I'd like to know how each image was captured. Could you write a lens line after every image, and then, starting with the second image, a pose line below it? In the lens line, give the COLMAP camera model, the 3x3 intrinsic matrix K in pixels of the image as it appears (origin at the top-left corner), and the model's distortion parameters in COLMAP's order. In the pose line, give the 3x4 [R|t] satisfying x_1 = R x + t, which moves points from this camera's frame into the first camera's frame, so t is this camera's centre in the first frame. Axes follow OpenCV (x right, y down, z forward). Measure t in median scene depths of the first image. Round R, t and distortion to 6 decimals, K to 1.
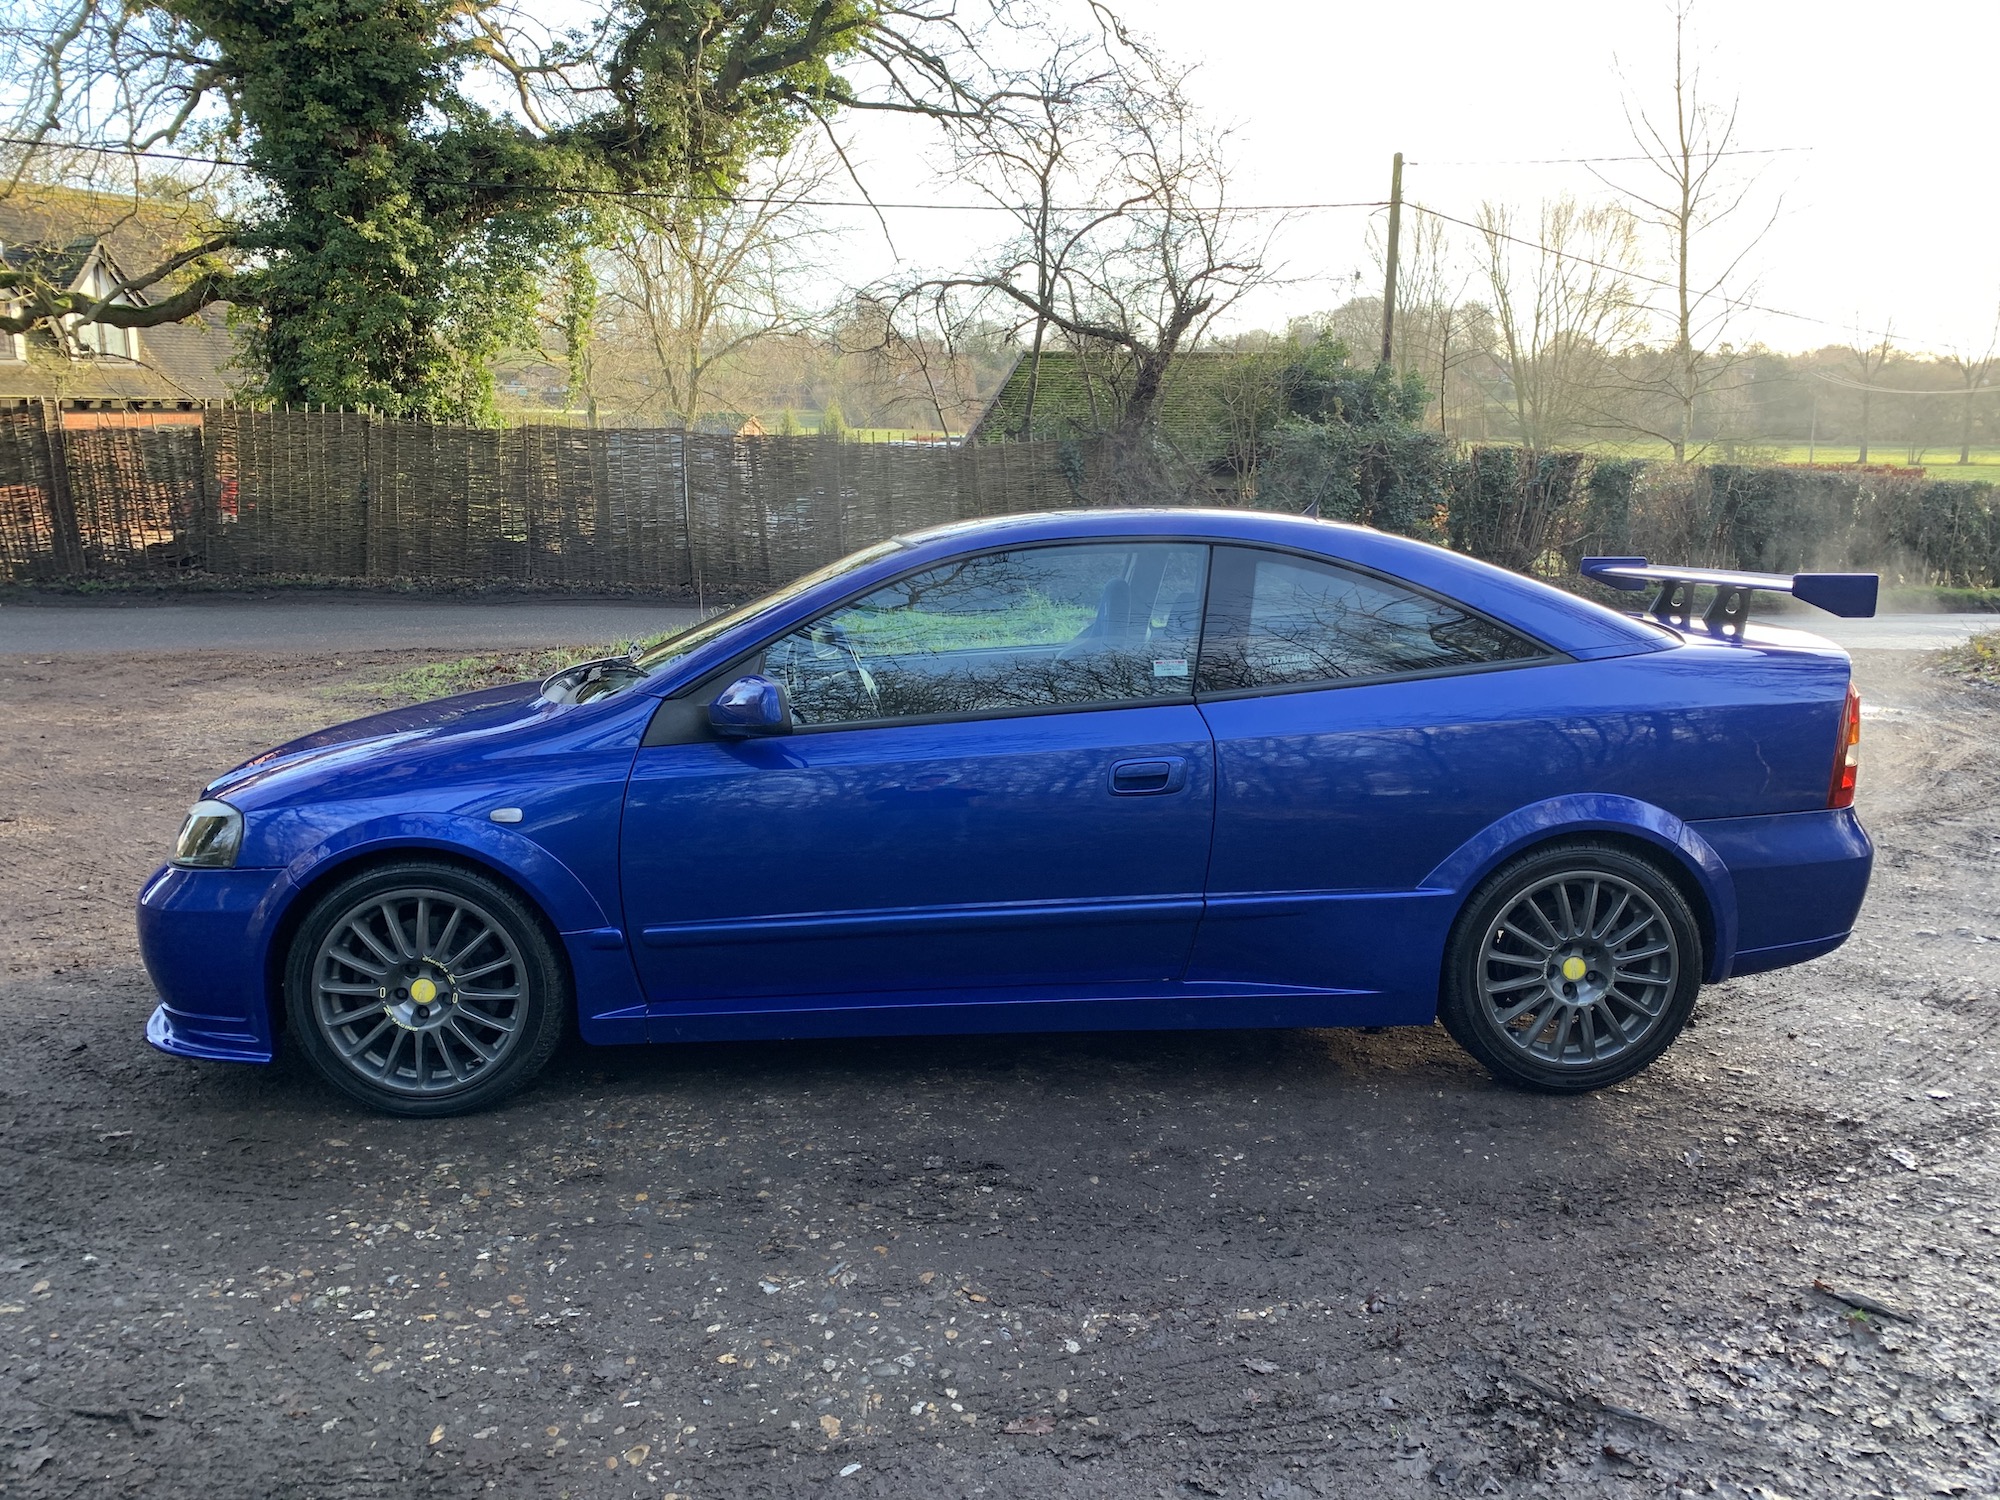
lens RADIAL K [[1513.7, 0, 987.1], [0, 1513.7, 740.7], [0, 0, 1]] dist [0.011001, -0.009325]
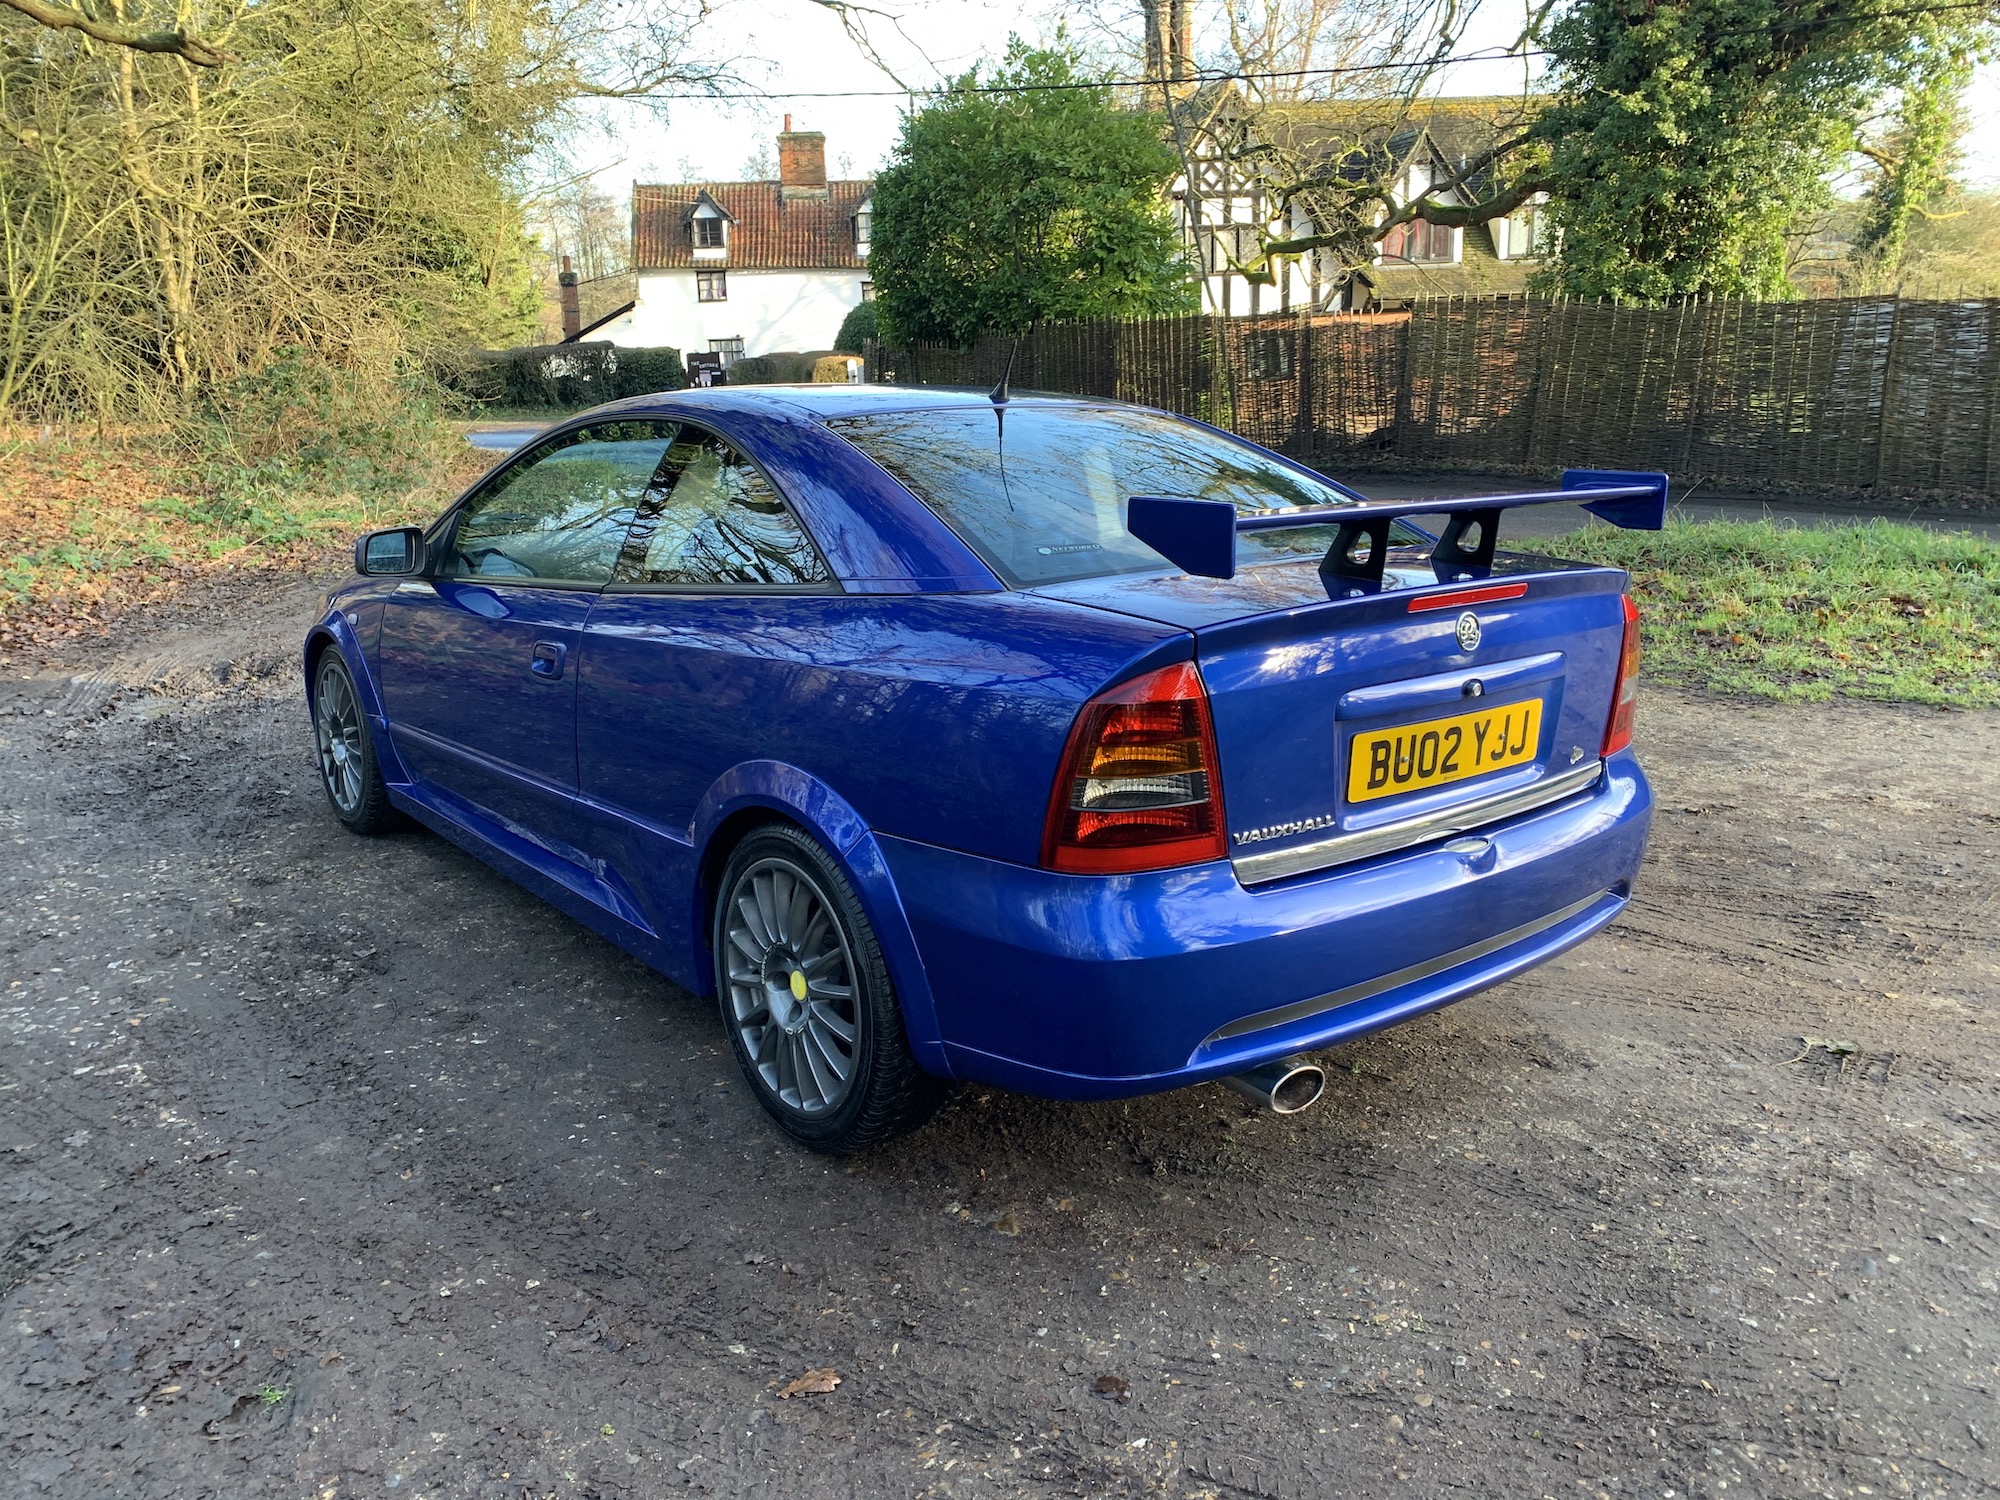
lens RADIAL K [[1501.9, 0, 1000.0], [0, 1501.9, 750.0], [0, 0, 1]] dist [0.010652, -0.004429]
pose [[0.598750, 0.182000, -0.779984, 0.170986], [-0.120611, 0.983223, 0.136837, -0.014137], [0.791803, 0.012144, 0.610656, 0.101617]]
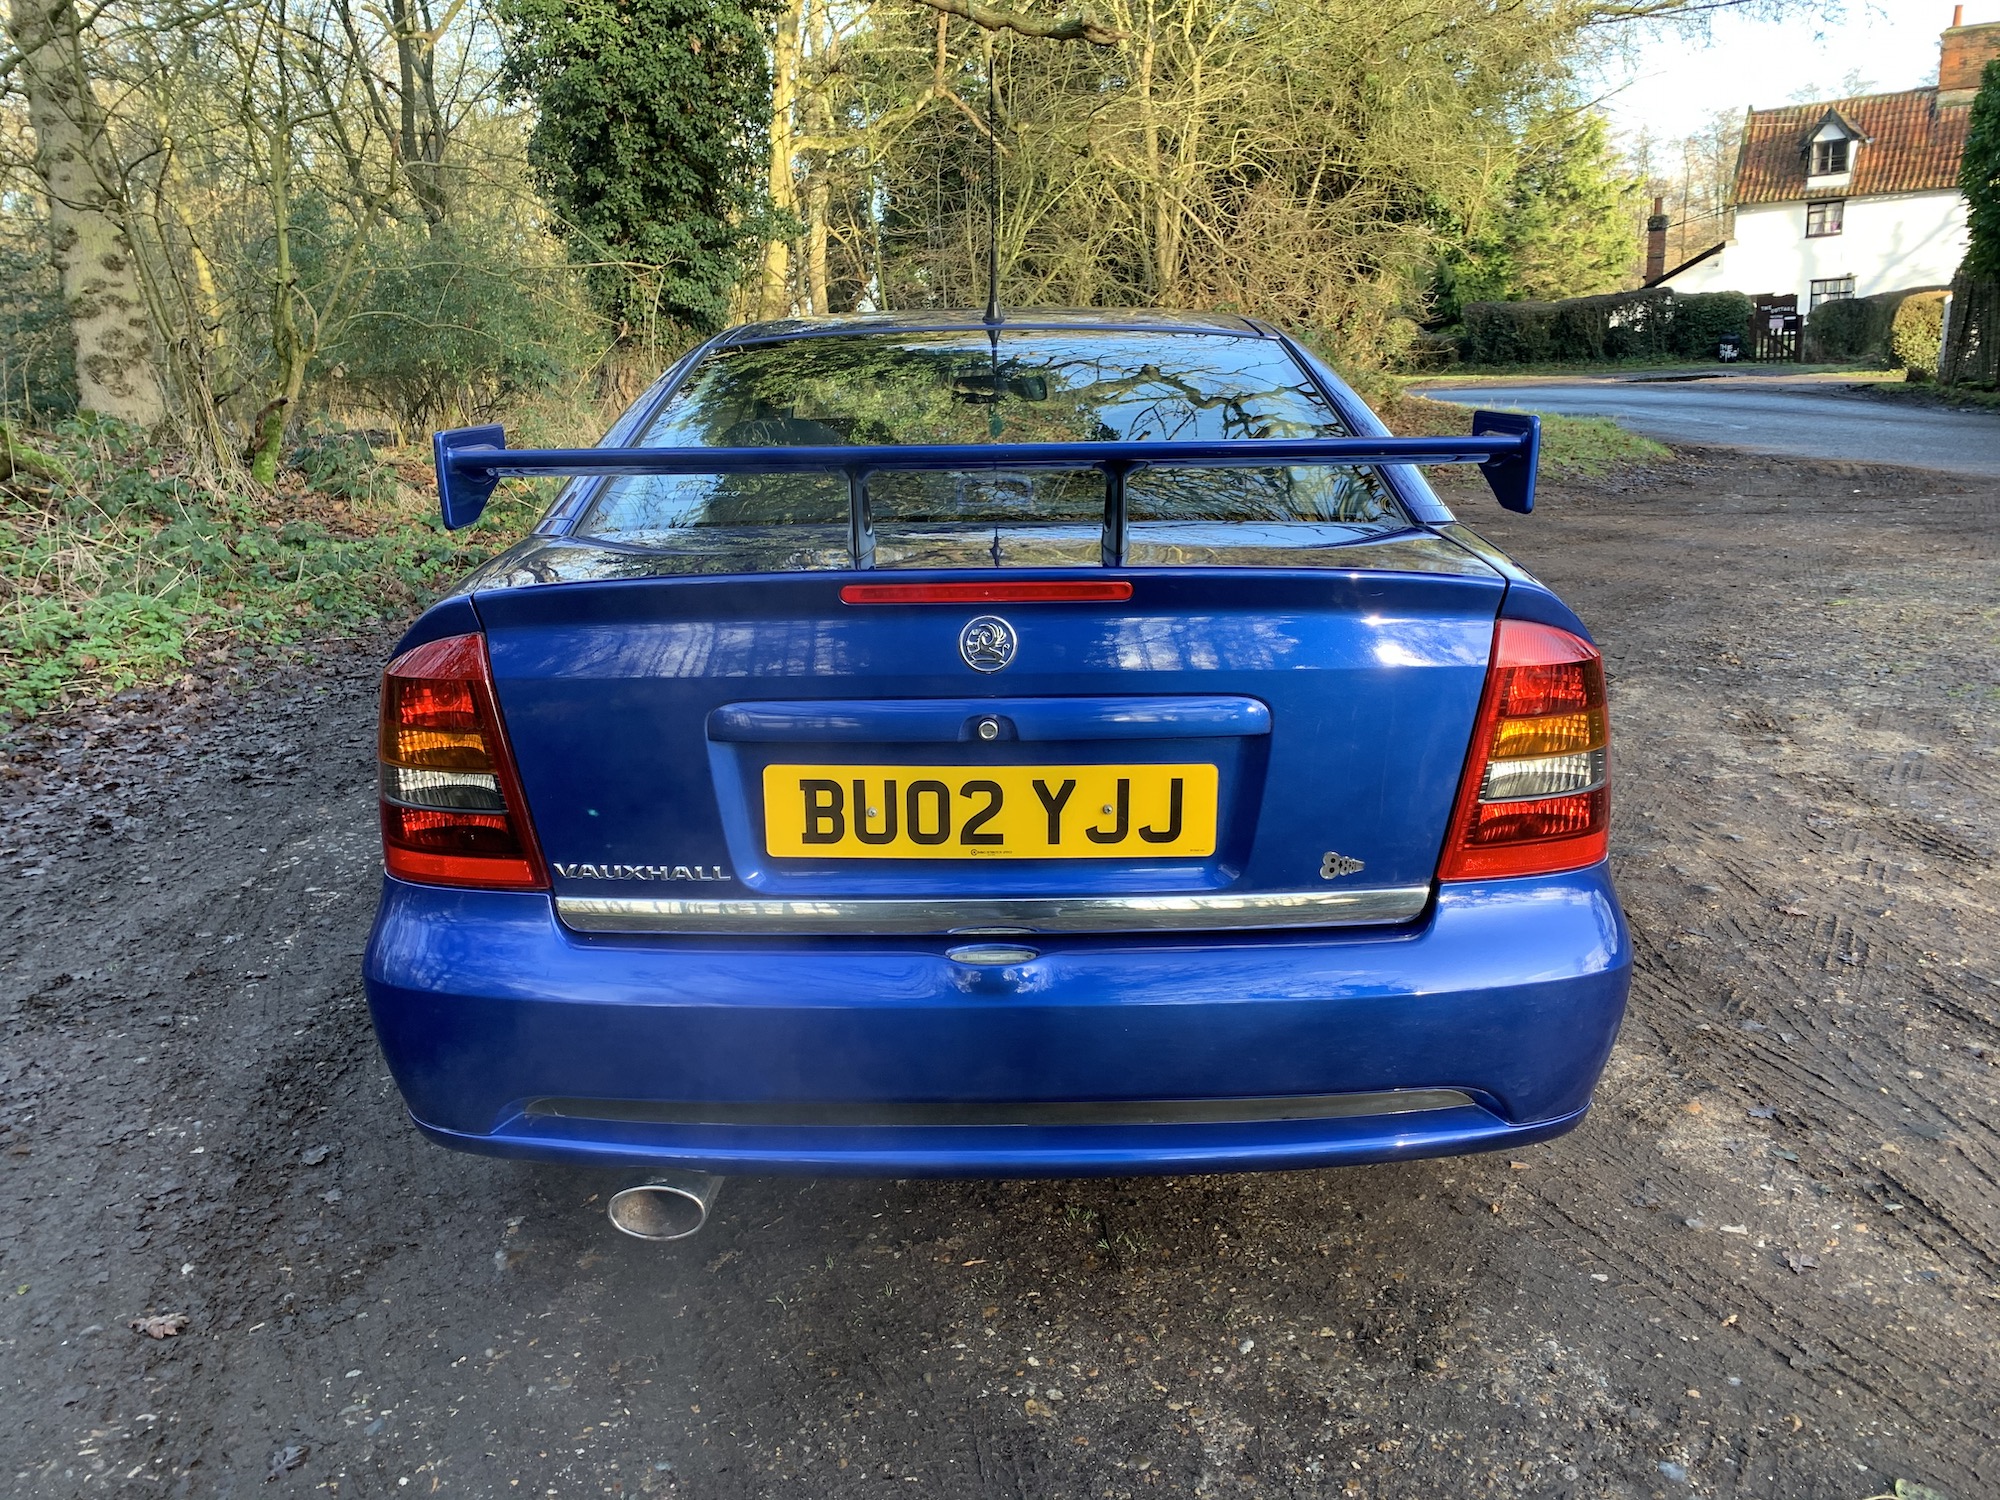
lens RADIAL K [[1523.5, 0, 988.5], [0, 1523.5, 731.2], [0, 0, 1]] dist [0.013182, -0.008764]
pose [[-0.044471, 0.234690, -0.971052, 0.178799], [-0.135925, 0.961553, 0.238619, -0.026085], [0.989720, 0.142602, -0.010861, 0.201712]]
